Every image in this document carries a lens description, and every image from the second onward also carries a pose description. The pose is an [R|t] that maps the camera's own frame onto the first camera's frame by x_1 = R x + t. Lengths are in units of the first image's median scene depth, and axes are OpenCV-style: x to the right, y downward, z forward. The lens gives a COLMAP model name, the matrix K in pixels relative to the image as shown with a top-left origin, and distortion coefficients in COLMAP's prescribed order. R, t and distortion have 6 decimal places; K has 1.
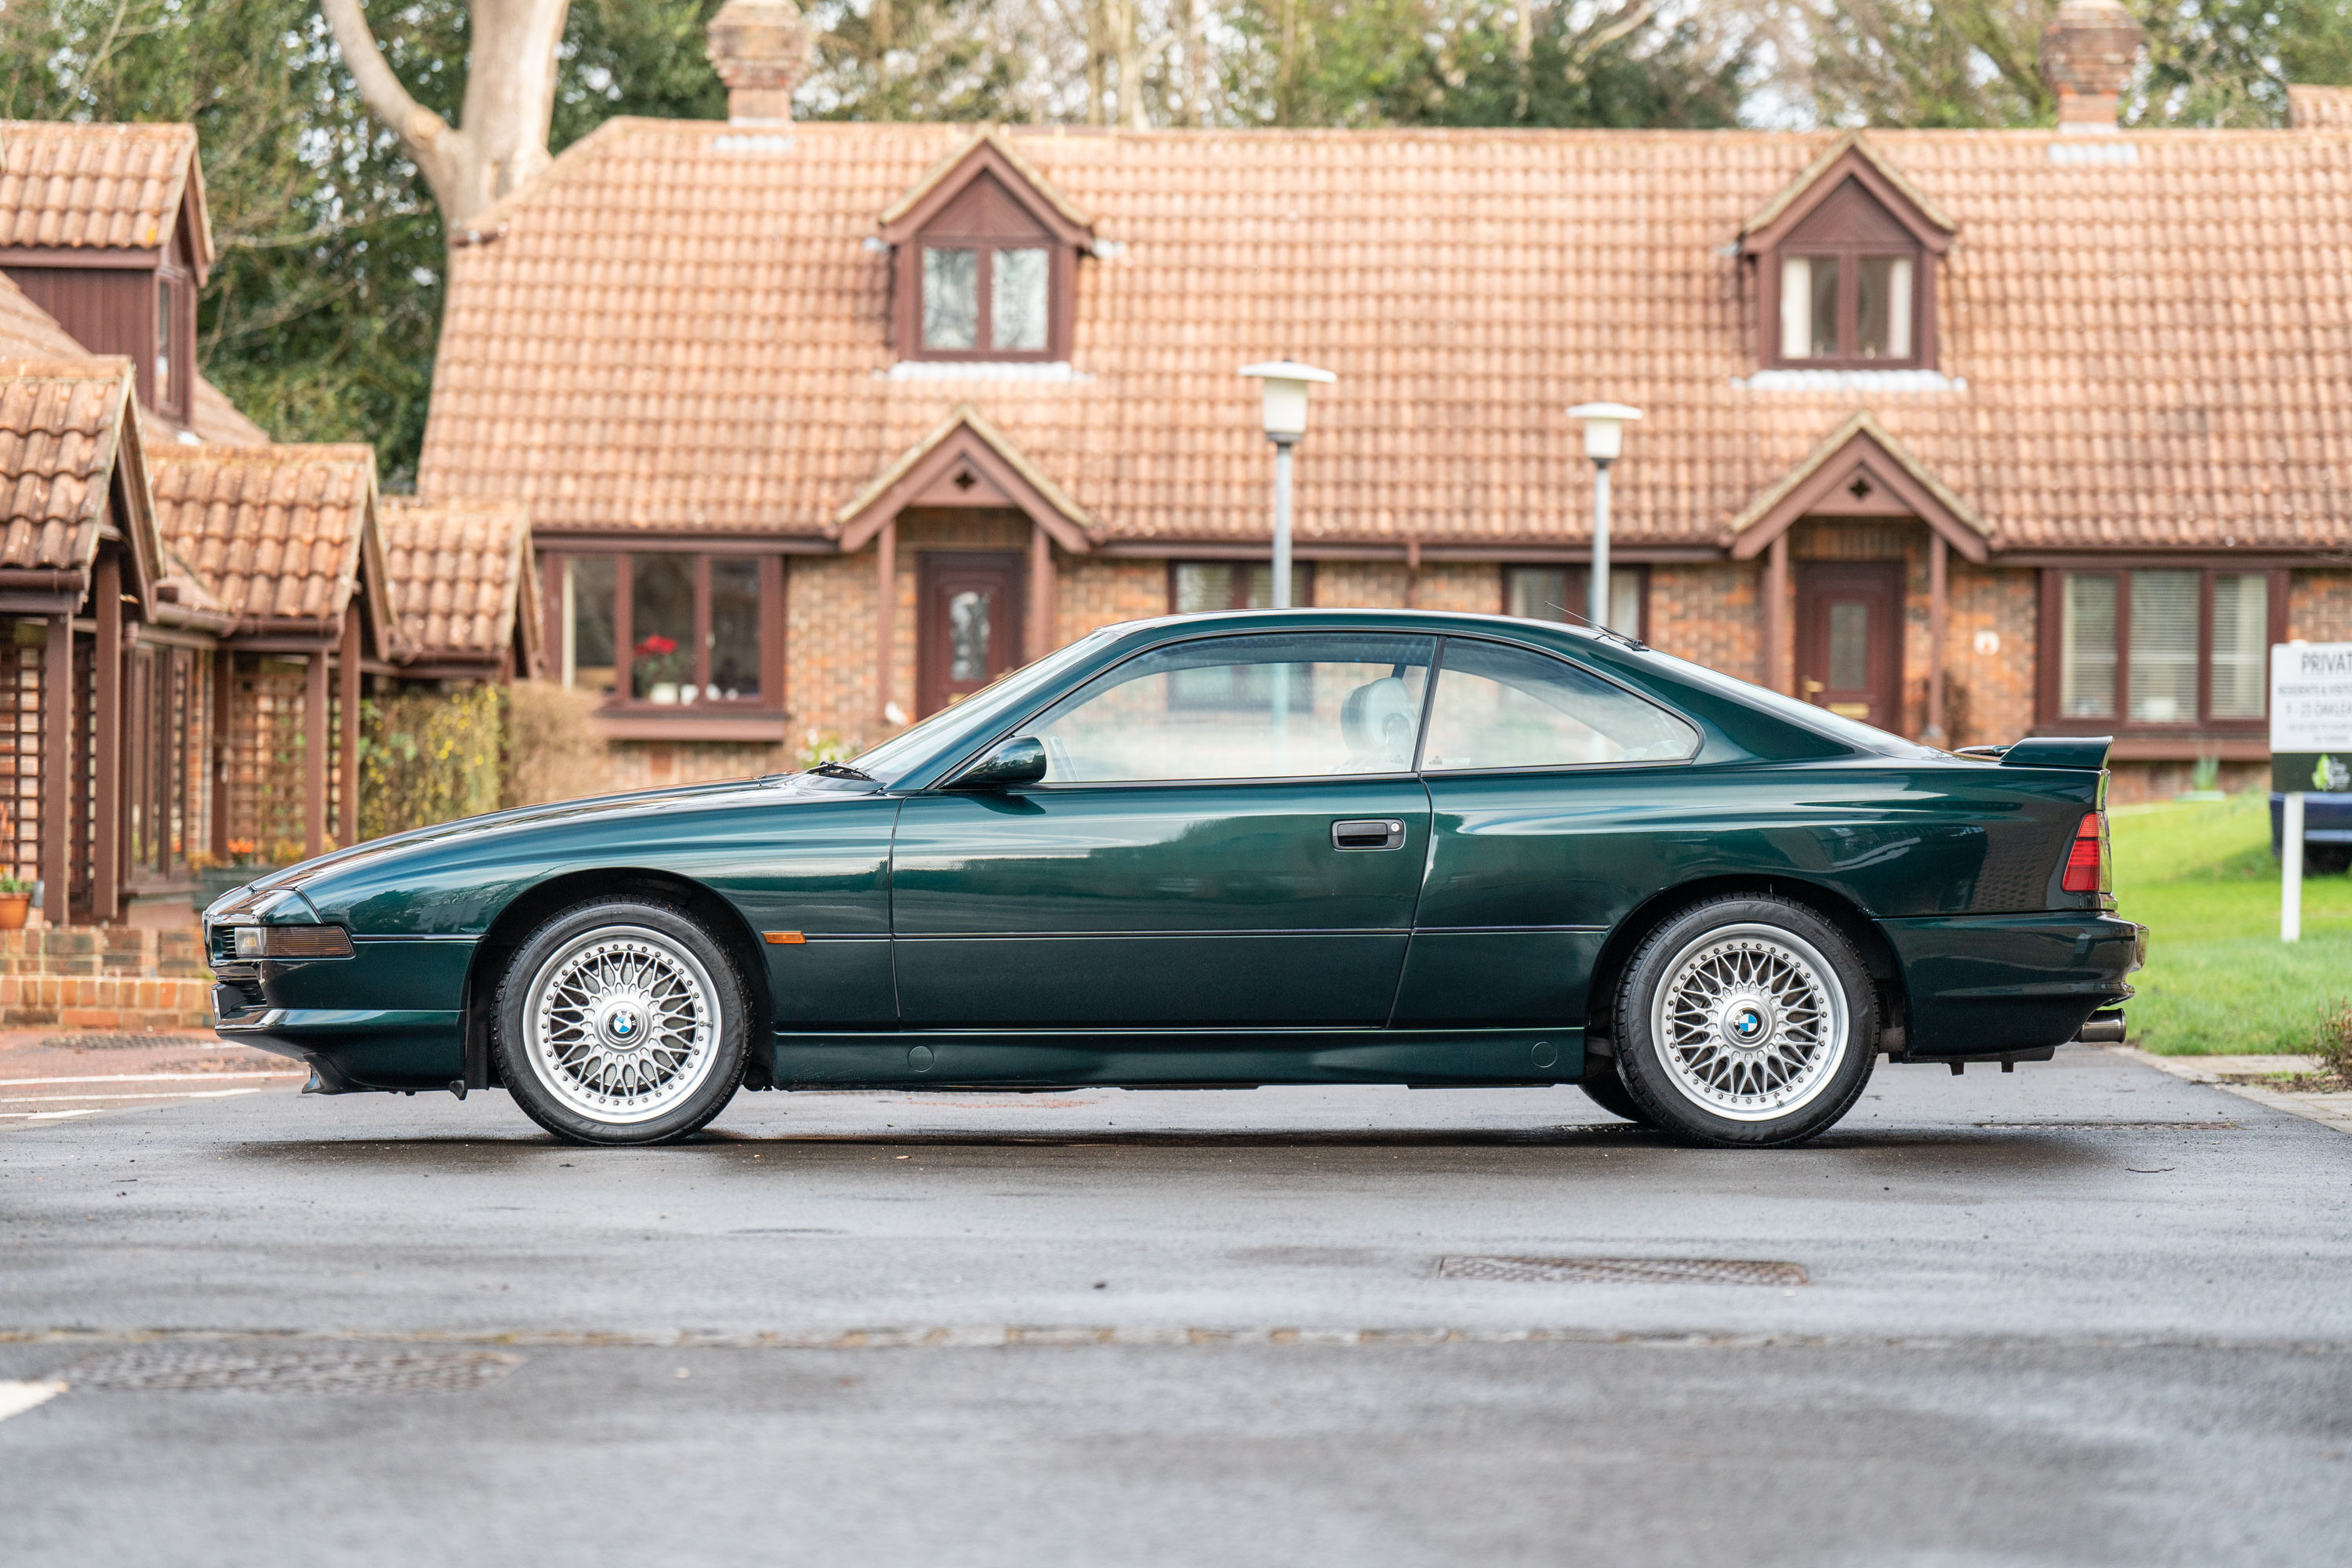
lens RADIAL K [[7510.3, 0, 1176.0], [0, 7510.3, 784.0], [0, 0, 1]] dist [0.726577, -2.605135]
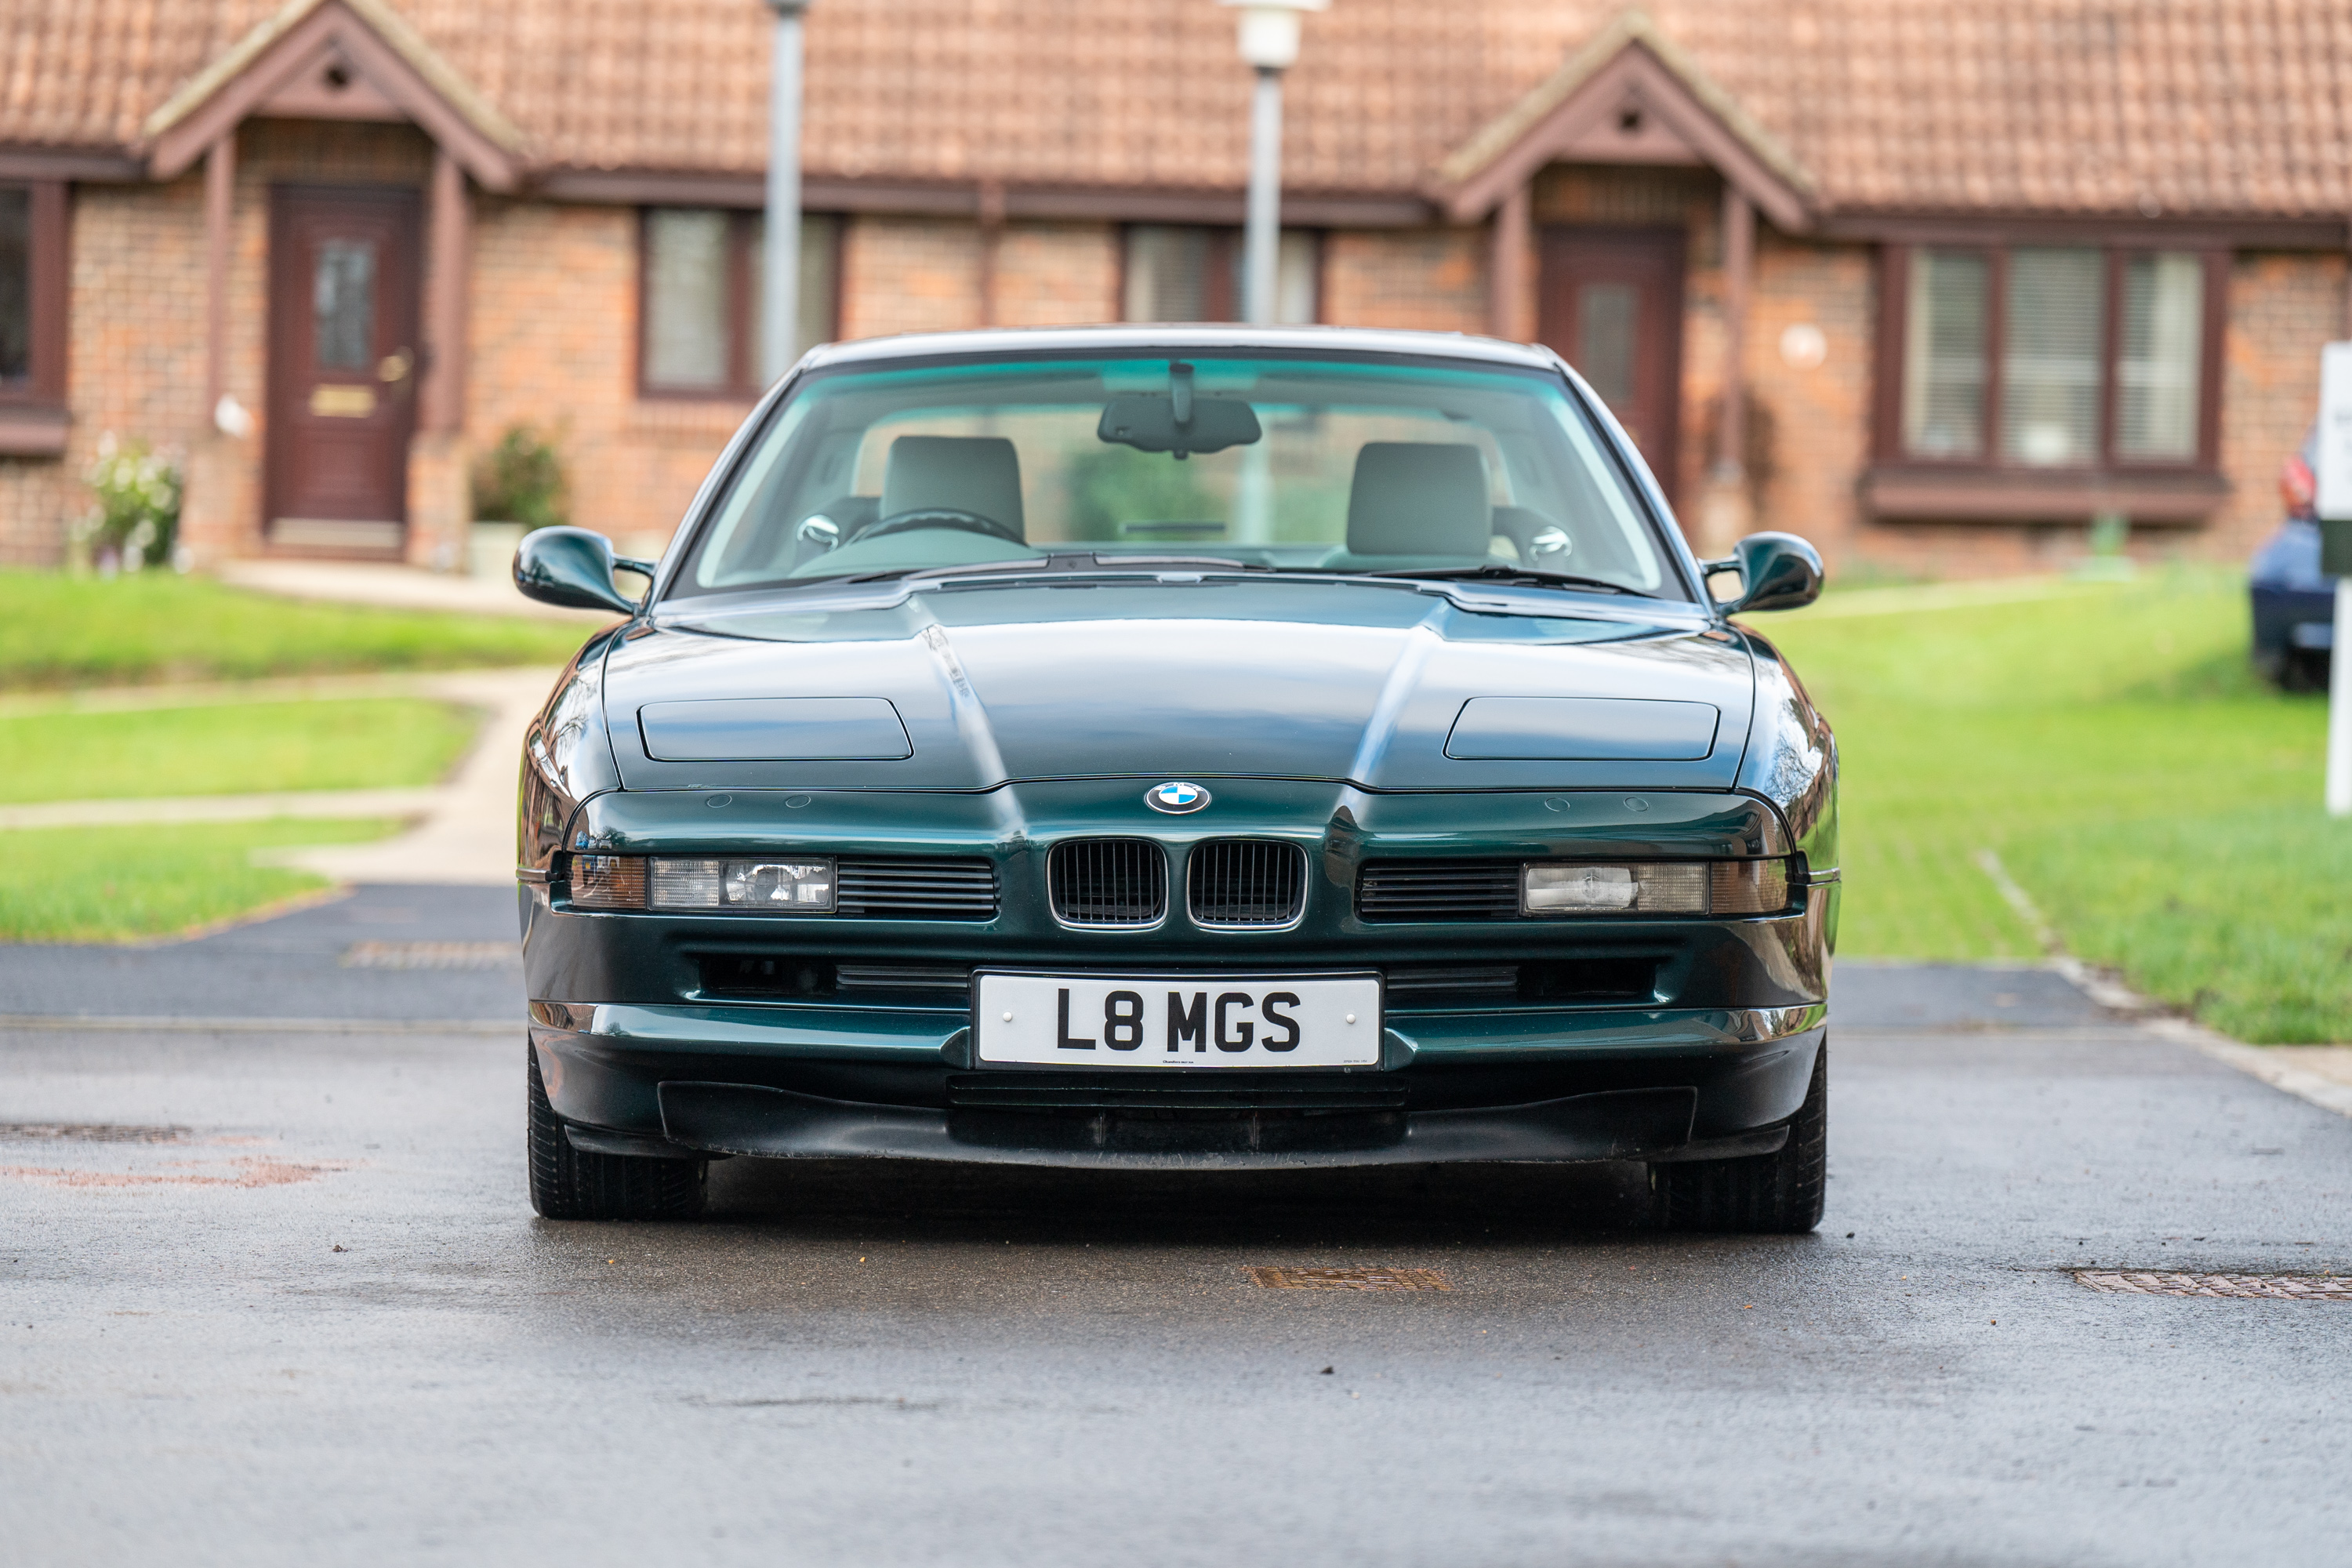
lens RADIAL K [[9340.8, 0, 1191.9], [0, 9340.8, 781.0], [0, 0, 1]] dist [0.787088, 3.233343]
pose [[0.998469, 0.016073, 0.052930, 0.005147], [-0.017545, 0.999469, 0.027461, -0.001234], [-0.052461, -0.028348, 0.998221, 0.134180]]
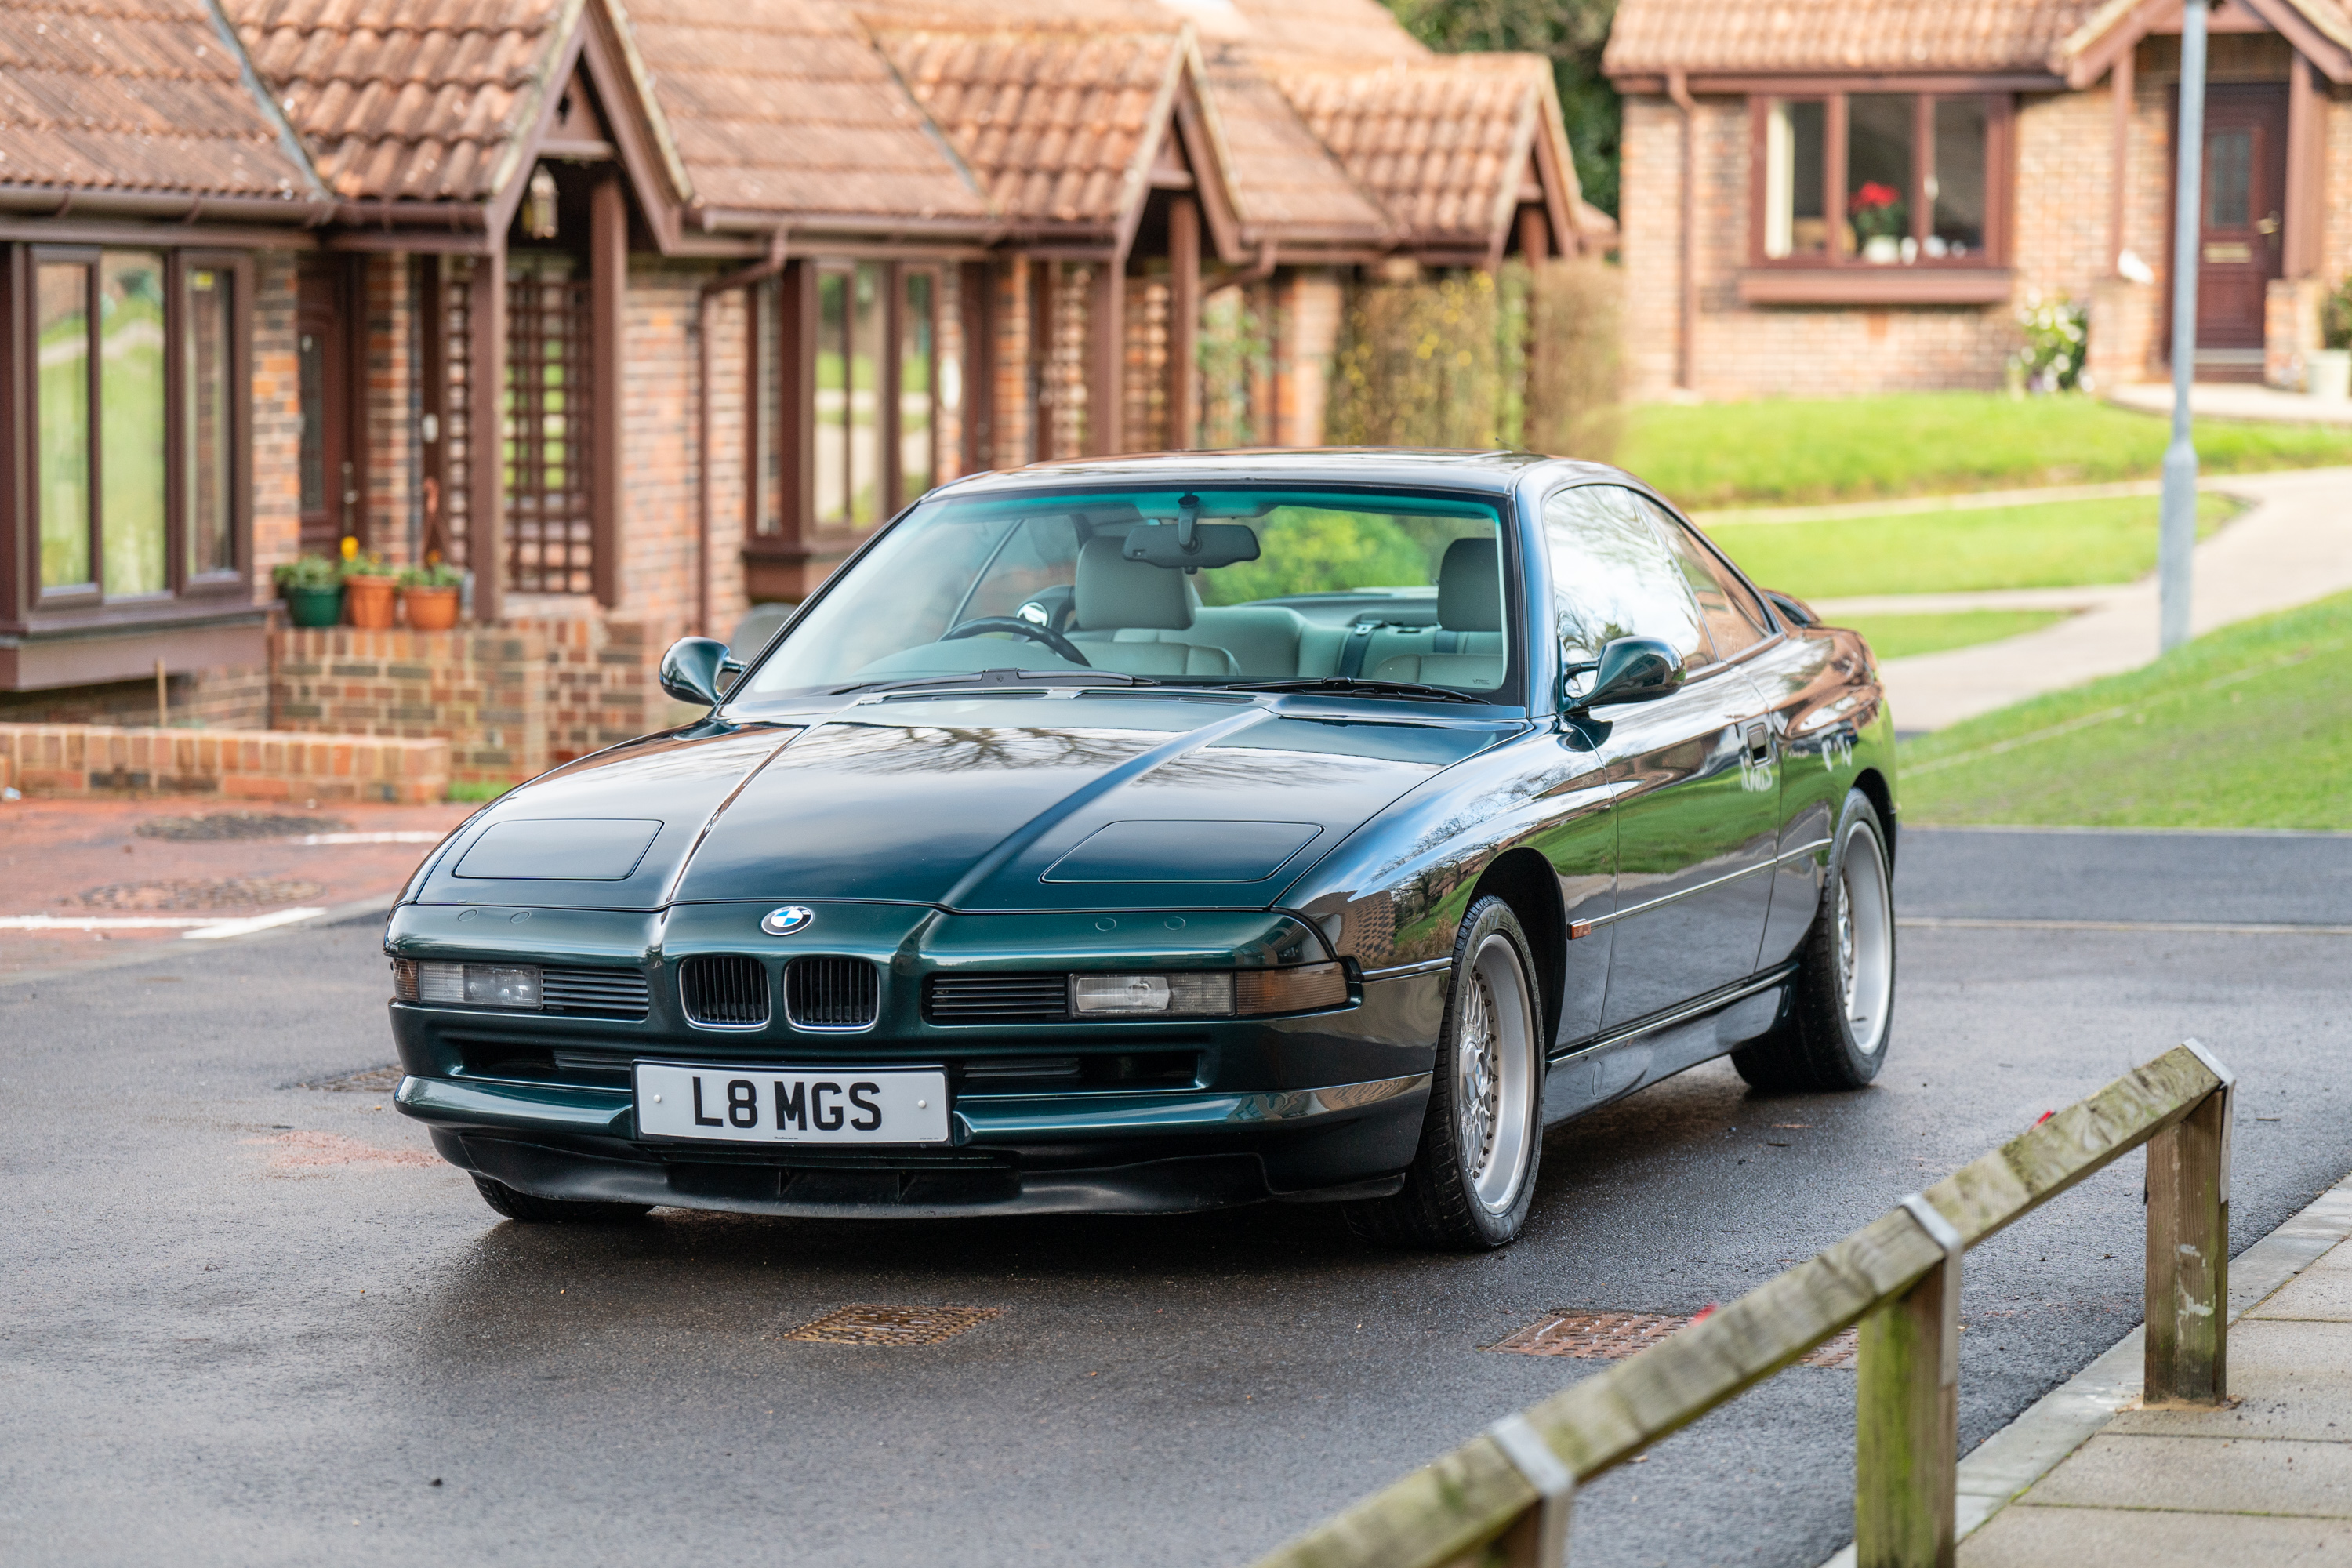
lens RADIAL K [[6980.4, 0, 1176.0], [0, 6980.4, 784.0], [0, 0, 1]] dist [0.386211, 0.965908]
pose [[0.962738, 0.015065, -0.270016, 0.079890], [0.006094, 0.996985, 0.077352, -0.013883], [0.270367, -0.076116, 0.959744, 0.164493]]
